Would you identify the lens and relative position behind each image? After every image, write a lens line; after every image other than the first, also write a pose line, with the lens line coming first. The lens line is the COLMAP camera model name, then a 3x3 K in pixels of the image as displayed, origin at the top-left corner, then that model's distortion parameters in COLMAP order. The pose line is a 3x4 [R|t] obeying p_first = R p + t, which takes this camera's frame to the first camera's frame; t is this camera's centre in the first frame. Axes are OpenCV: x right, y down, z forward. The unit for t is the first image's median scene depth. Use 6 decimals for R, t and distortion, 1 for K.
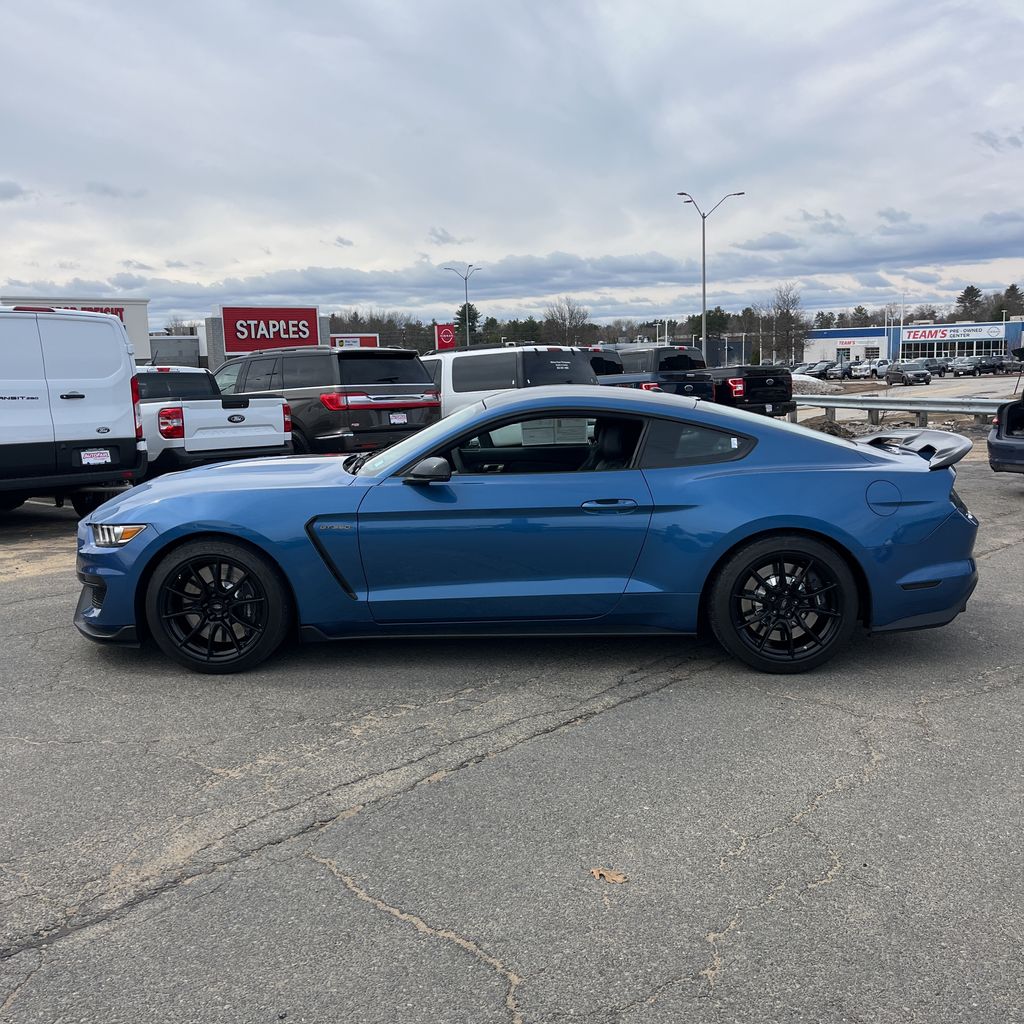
lens RADIAL K [[1040.3, 0, 512.0], [0, 1040.3, 512.0], [0, 0, 1]] dist [0.032654, -0.006097]
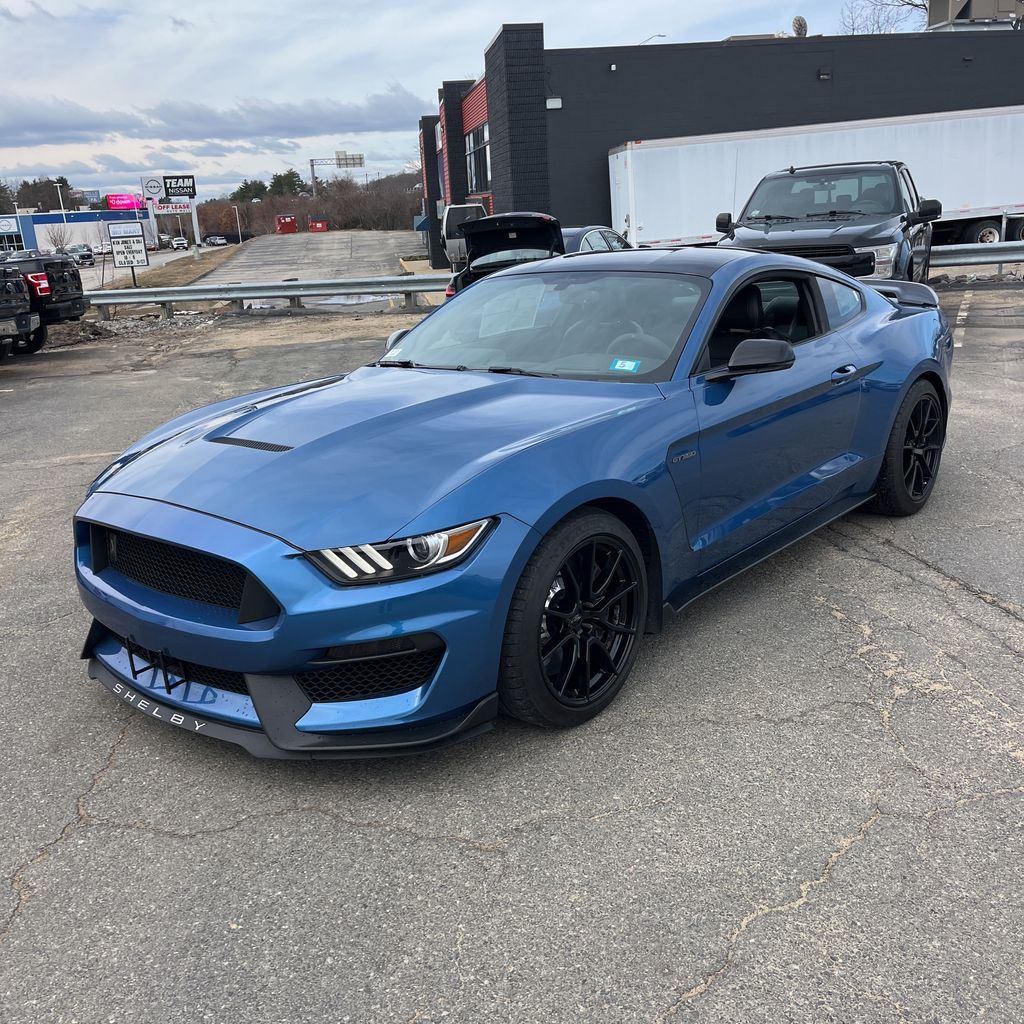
lens RADIAL K [[1040.3, 0, 512.0], [0, 1040.3, 512.0], [0, 0, 1]] dist [0.032654, -0.006097]
pose [[0.617346, -0.227950, 0.752943, -0.344344], [0.155845, 0.973568, 0.166964, -0.037121], [-0.771101, 0.014268, 0.636553, 0.283830]]
